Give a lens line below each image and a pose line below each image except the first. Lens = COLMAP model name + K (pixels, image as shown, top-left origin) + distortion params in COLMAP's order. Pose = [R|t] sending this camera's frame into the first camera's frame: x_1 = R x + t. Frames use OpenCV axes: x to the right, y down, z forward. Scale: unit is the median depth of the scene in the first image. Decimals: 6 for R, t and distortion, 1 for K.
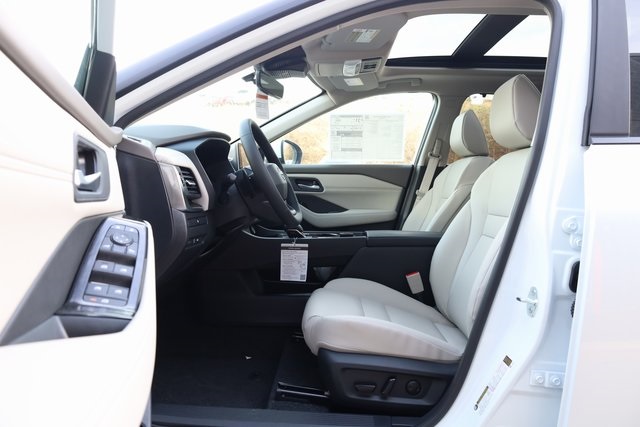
lens RADIAL K [[446.2, 0, 320.0], [0, 446.2, 213.5], [0, 0, 1]] dist [-0.000817, -0.000441]
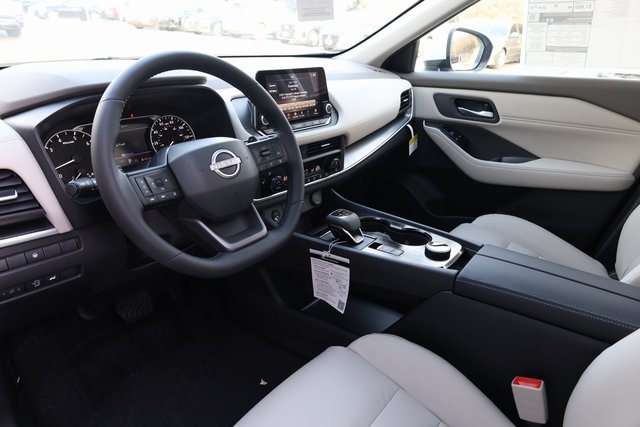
lens RADIAL K [[446.2, 0, 320.0], [0, 446.2, 213.5], [0, 0, 1]] dist [-0.000817, -0.000441]
pose [[0.810342, 0.218877, -0.543542, 0.167410], [-0.041911, 0.946890, 0.318816, -0.116679], [0.584456, -0.235569, 0.776478, 0.375354]]
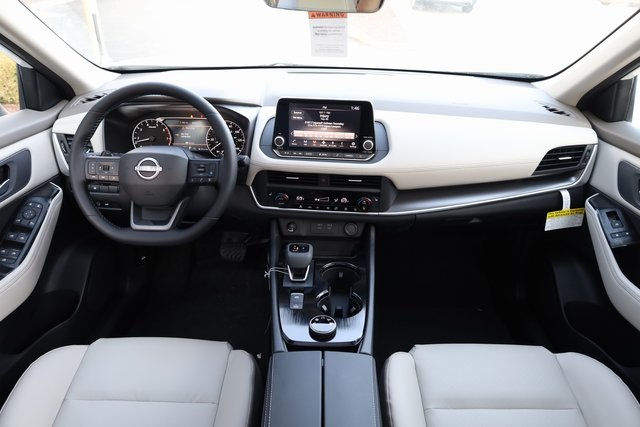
lens RADIAL K [[479.2, 0, 420.8], [0, 479.2, 215.0], [0, 0, 1]] dist [0.062582, -0.178445]
pose [[0.009620, 0.430262, -0.902653, 0.334863], [-0.083146, 0.899913, 0.428070, -0.206007], [0.996491, 0.070933, 0.044432, 0.752311]]
